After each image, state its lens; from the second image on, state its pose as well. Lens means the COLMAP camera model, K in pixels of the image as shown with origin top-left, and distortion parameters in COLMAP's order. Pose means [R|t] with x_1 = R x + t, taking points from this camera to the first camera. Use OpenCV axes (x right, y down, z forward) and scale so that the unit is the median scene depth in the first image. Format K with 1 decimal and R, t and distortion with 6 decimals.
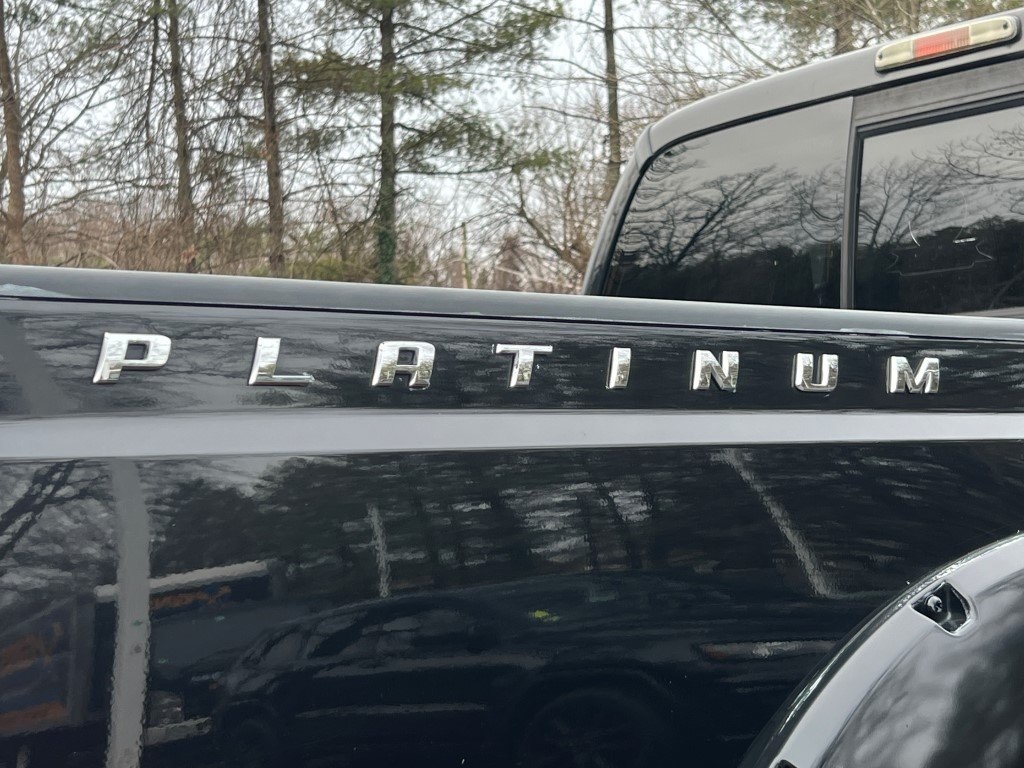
lens RADIAL K [[1856.5, 0, 512.0], [0, 1856.5, 384.0], [0, 0, 1]] dist [0.053844, 0.161107]
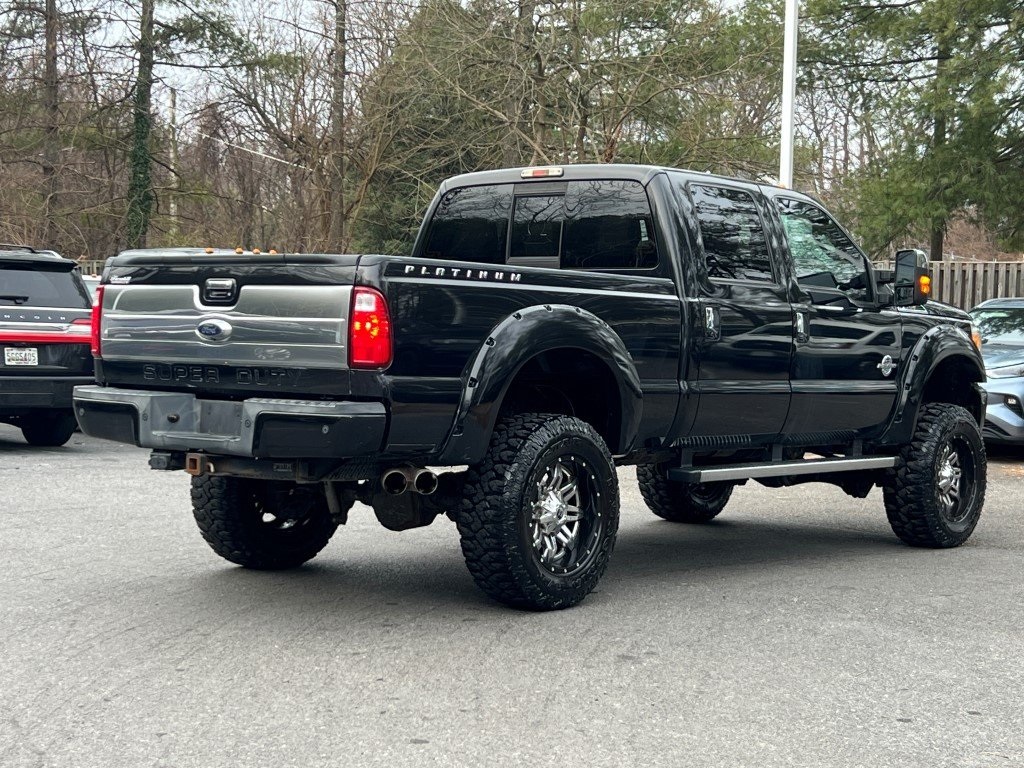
lens RADIAL K [[1856.5, 0, 512.0], [0, 1856.5, 384.0], [0, 0, 1]] dist [0.053844, 0.161107]
pose [[0.982384, 0.053840, 0.178949, -0.038885], [-0.066413, 0.995671, 0.065025, -0.002359], [-0.174674, -0.075764, 0.981707, -0.225041]]
